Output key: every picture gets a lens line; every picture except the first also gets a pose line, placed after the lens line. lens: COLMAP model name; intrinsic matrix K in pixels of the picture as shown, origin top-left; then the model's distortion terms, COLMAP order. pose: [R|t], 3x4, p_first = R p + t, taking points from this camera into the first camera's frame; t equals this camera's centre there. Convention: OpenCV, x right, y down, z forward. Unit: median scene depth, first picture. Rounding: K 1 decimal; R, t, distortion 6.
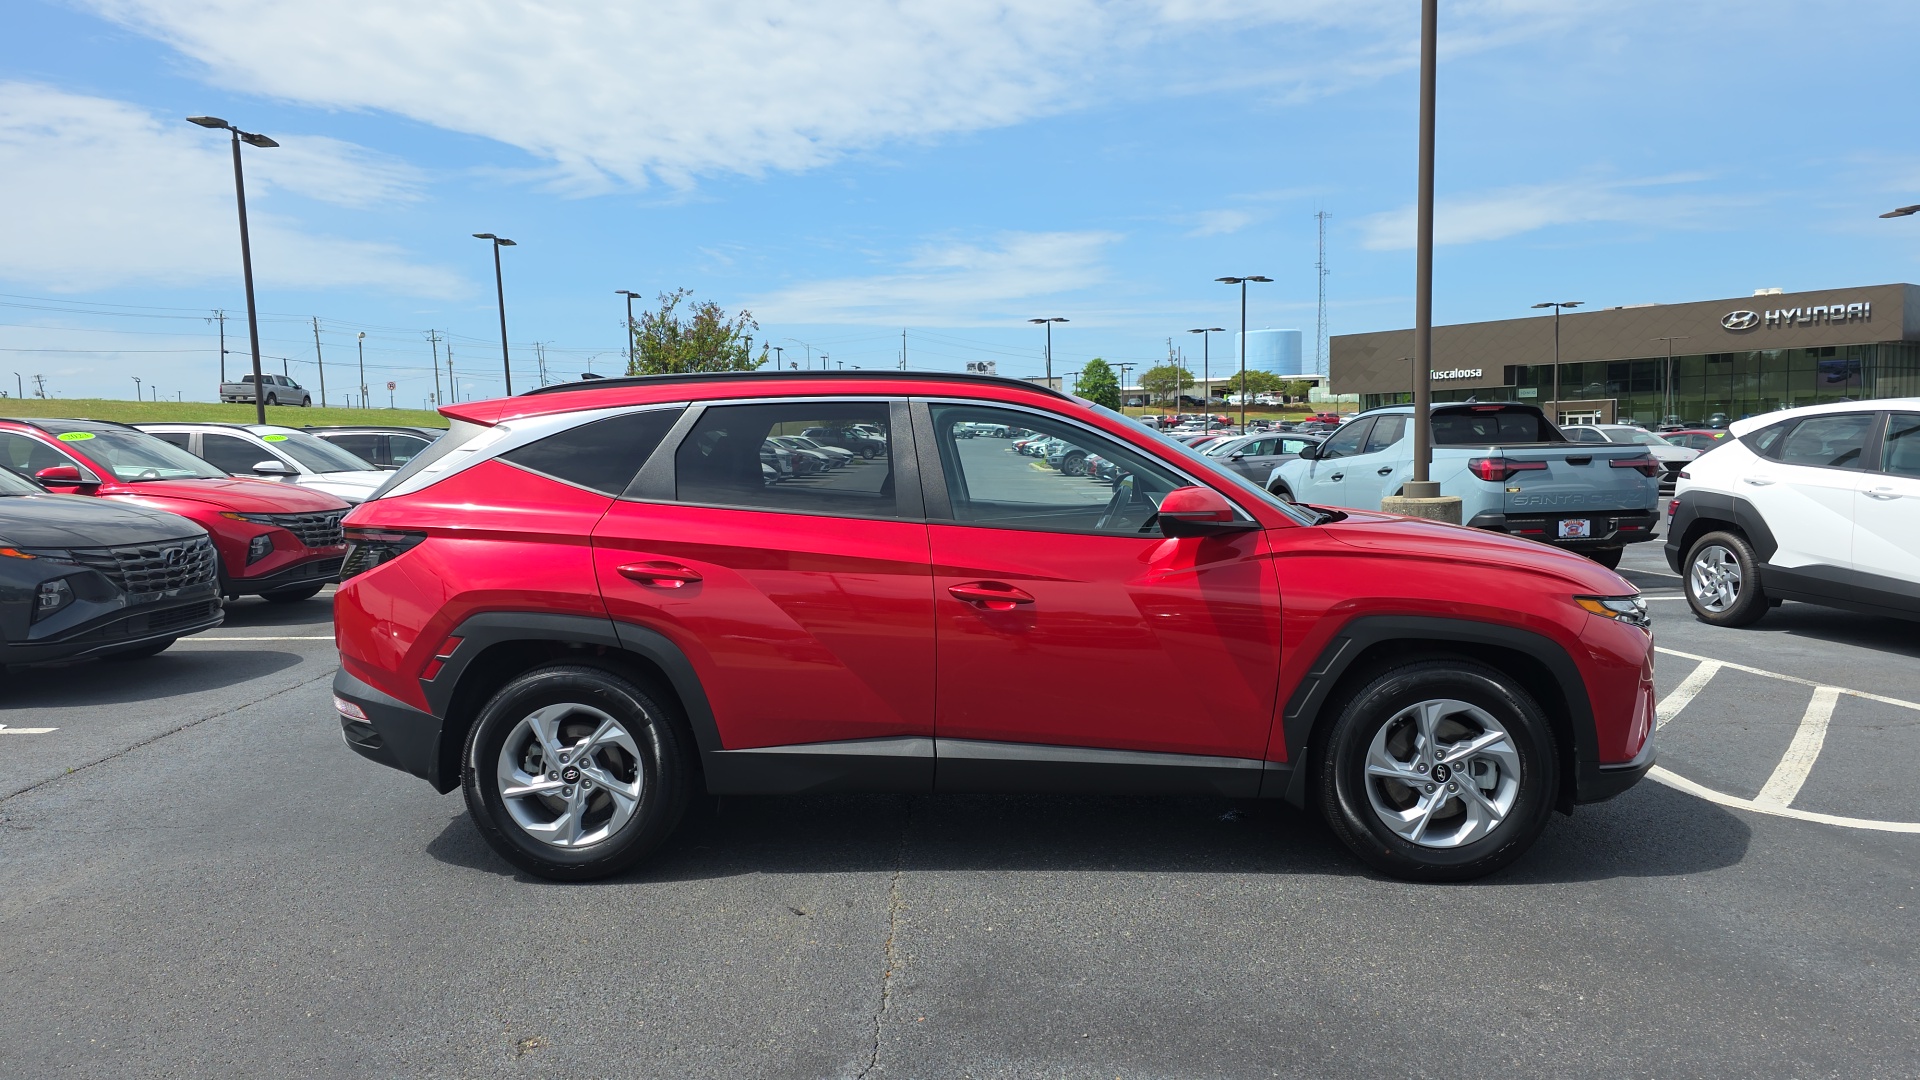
lens RADIAL K [[1366.8, 0, 960.0], [0, 1366.8, 540.0], [0, 0, 1]] dist [0.065623, -0.079727]
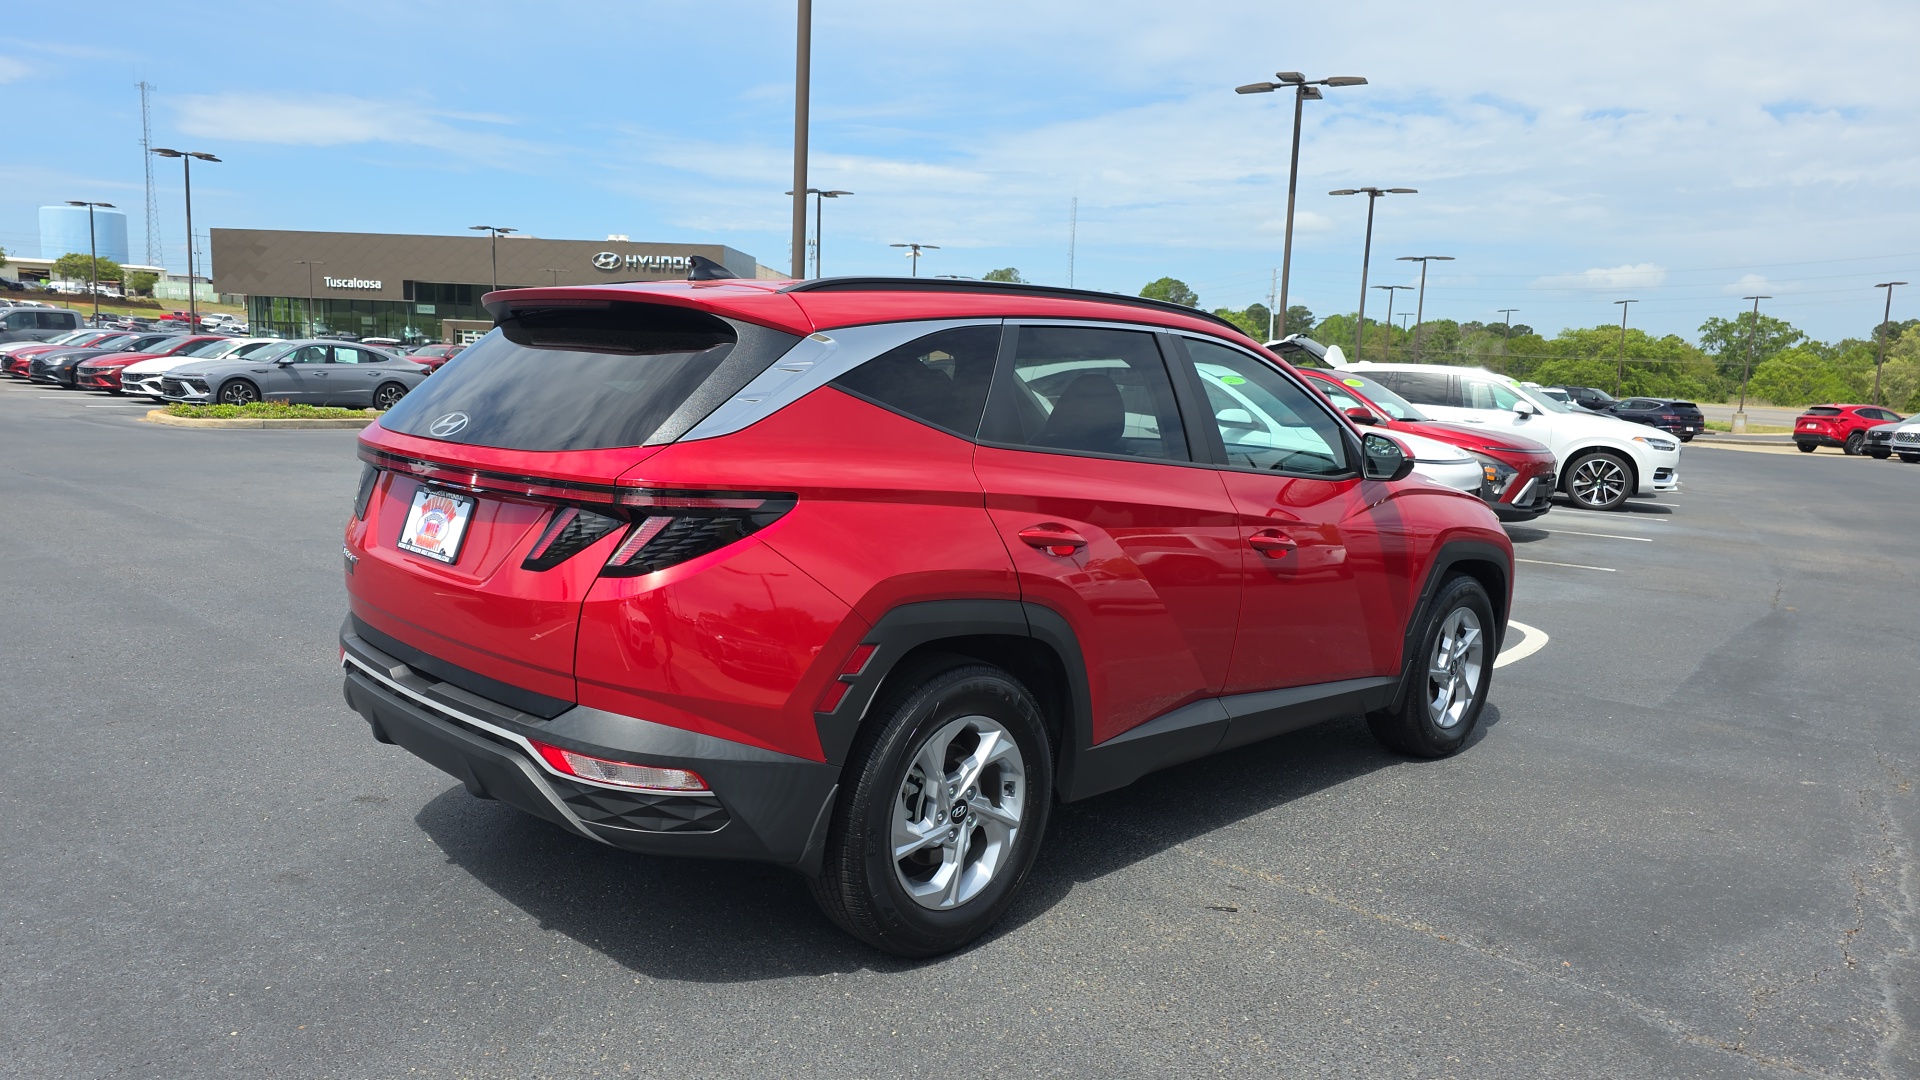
lens RADIAL K [[1340.0, 0, 880.6], [0, 1340.0, 532.2], [0, 0, 1]] dist [0.044767, -0.057278]
pose [[0.670505, -0.046526, 0.740445, -0.846837], [0.000139, 0.998040, 0.062586, -0.027705], [-0.741905, -0.041861, 0.669197, 0.545033]]
